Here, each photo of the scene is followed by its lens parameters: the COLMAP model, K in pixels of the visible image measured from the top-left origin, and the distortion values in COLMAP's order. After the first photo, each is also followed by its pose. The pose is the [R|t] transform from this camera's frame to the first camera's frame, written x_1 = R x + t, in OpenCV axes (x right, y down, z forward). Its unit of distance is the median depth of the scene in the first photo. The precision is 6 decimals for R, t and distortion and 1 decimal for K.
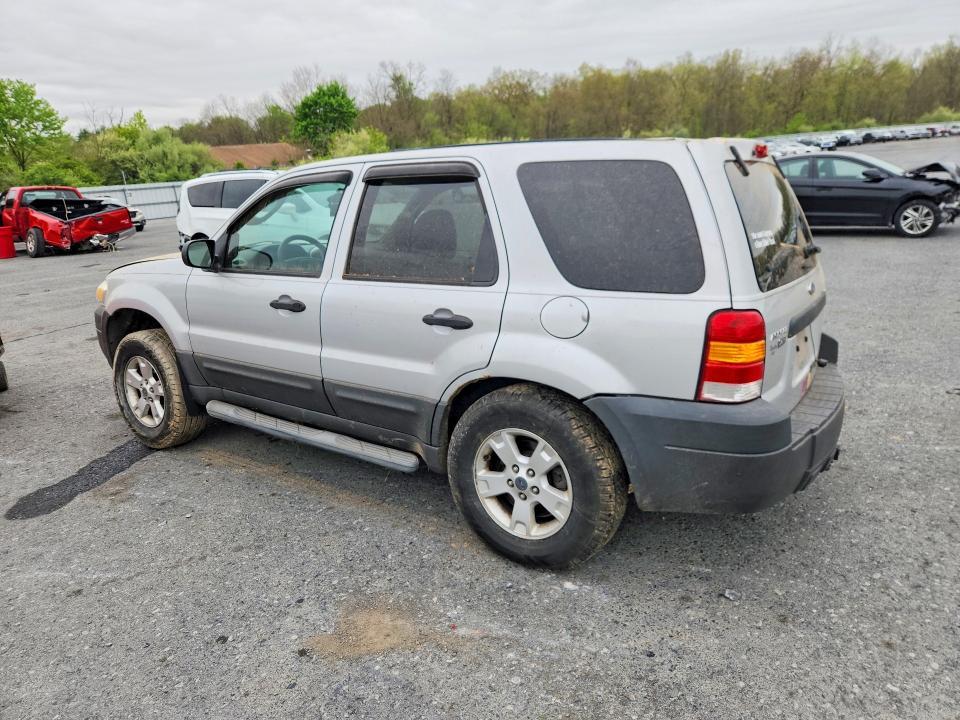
lens RADIAL K [[641.4, 0, 473.0], [0, 641.4, 362.2], [0, 0, 1]] dist [0.043969, -0.030728]
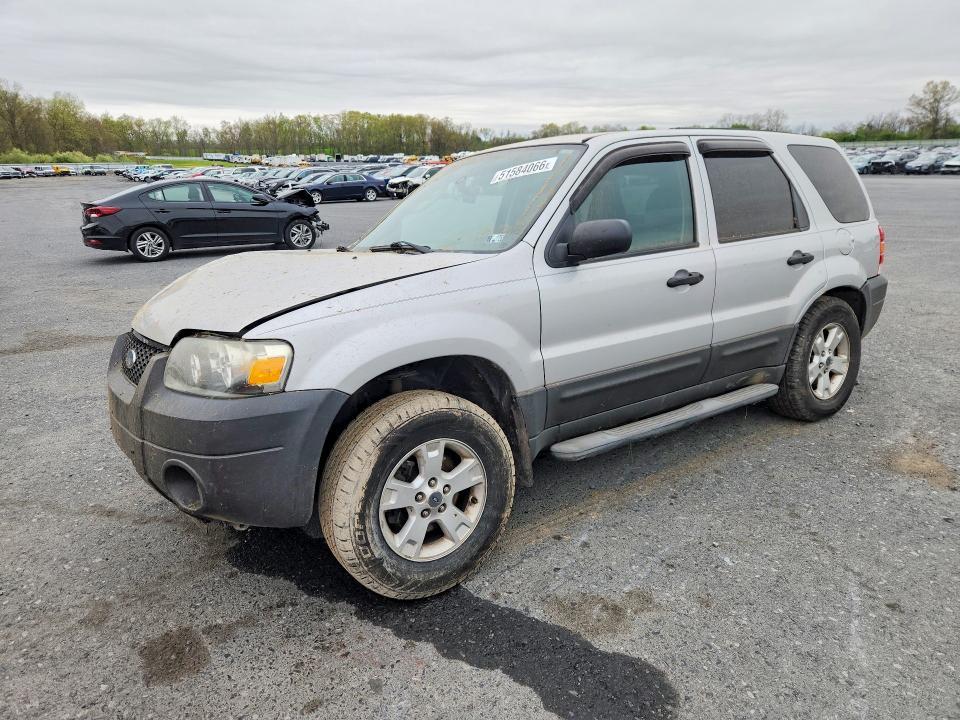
lens RADIAL K [[641.4, 0, 472.0], [0, 641.4, 361.8], [0, 0, 1]] dist [0.043969, -0.030728]
pose [[0.357456, -0.215026, 0.908839, -1.191145], [0.268144, 0.955792, 0.120671, -0.158784], [-0.894608, 0.200565, 0.399312, 0.860741]]
